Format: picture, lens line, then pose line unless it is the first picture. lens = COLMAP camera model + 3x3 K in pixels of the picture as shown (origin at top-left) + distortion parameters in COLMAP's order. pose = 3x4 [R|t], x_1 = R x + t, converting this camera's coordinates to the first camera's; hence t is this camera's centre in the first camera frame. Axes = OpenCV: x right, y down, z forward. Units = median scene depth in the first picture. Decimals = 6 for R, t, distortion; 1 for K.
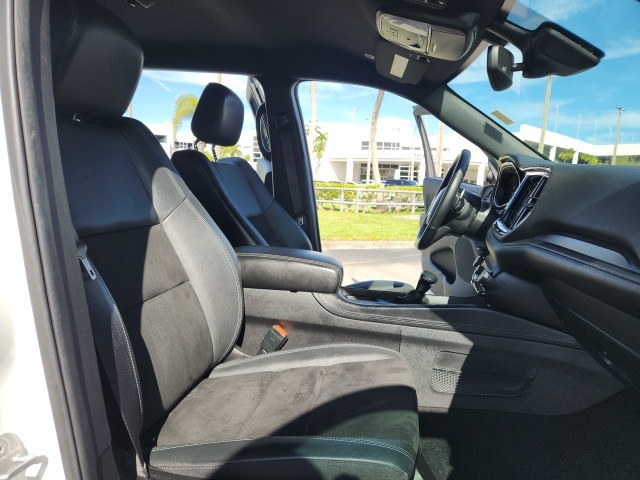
lens RADIAL K [[430.2, 0, 320.0], [0, 430.2, 240.0], [0, 0, 1]] dist [0.064296, -0.053790]
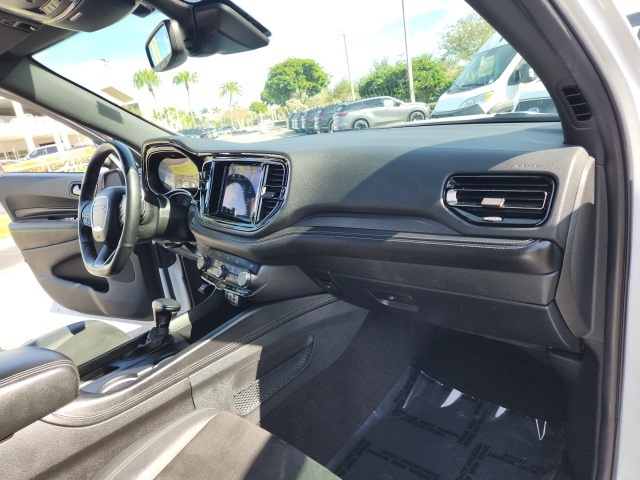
lens RADIAL K [[439.3, 0, 320.0], [0, 439.3, 240.0], [0, 0, 1]] dist [0.003578, 0.001128]
pose [[0.523929, -0.374531, 0.765000, -0.214644], [0.298626, 0.921900, 0.246825, -0.167402], [-0.797697, 0.099129, 0.594855, 0.291573]]
